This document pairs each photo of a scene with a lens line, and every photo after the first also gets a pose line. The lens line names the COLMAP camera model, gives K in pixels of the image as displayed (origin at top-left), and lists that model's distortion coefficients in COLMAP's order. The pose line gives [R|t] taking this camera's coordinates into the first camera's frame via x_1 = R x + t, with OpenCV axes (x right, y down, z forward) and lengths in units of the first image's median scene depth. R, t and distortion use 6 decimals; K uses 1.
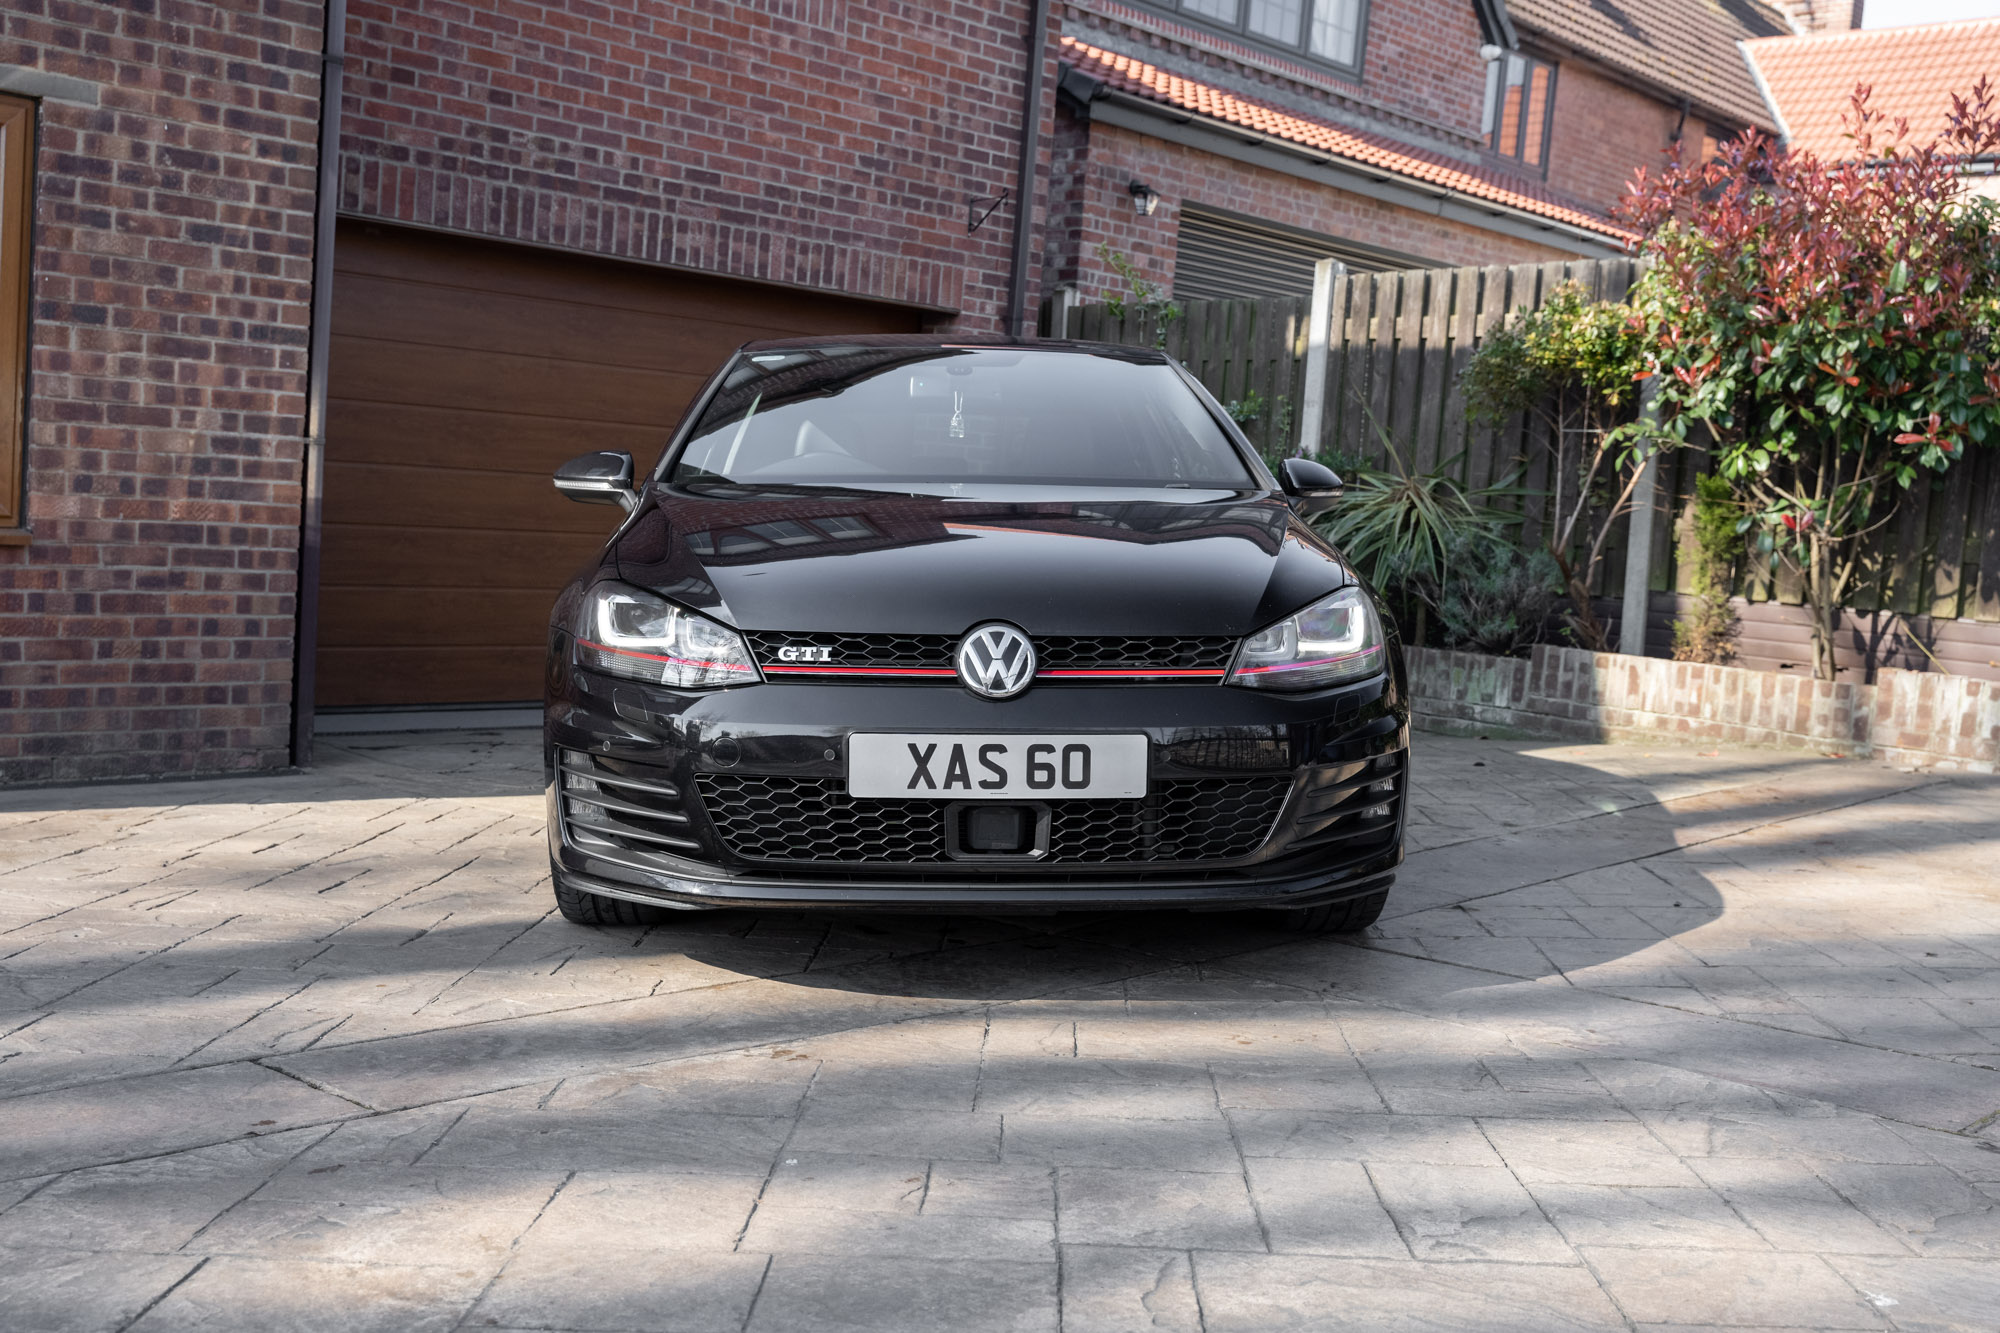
lens RADIAL K [[1949.8, 0, 986.7], [0, 1949.8, 657.5], [0, 0, 1]] dist [0.003066, 0.002307]
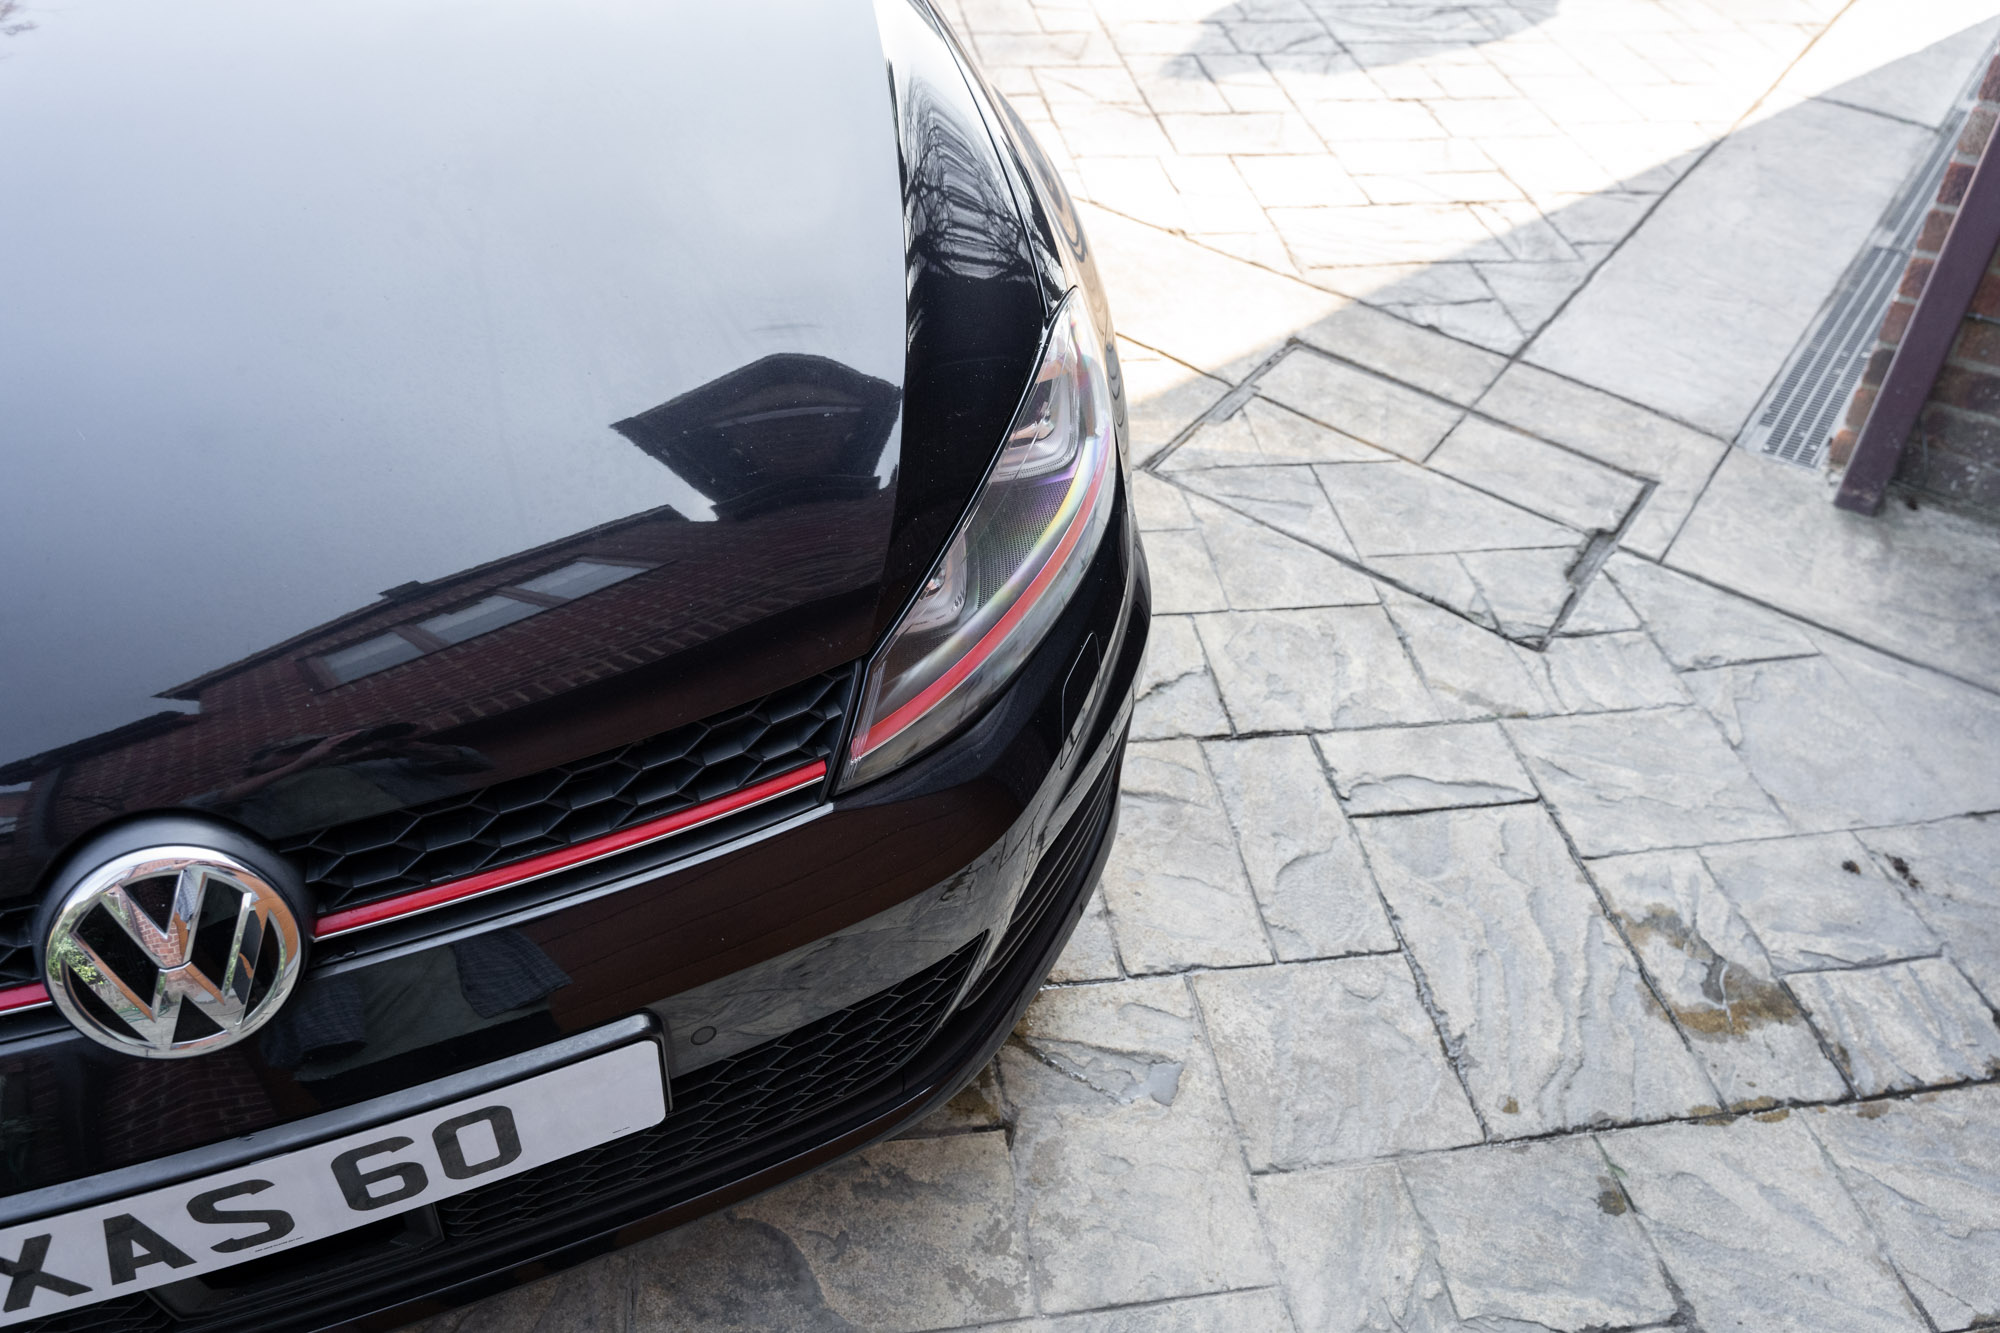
lens RADIAL K [[1505.9, 0, 1000.0], [0, 1505.9, 666.5], [0, 0, 1]] dist [-0.000294, -0.030843]
pose [[0.938991, -0.166556, 0.300923, 0.026378], [-0.063653, 0.775657, 0.627936, -0.079791], [-0.338000, -0.608781, 0.717734, 0.309690]]
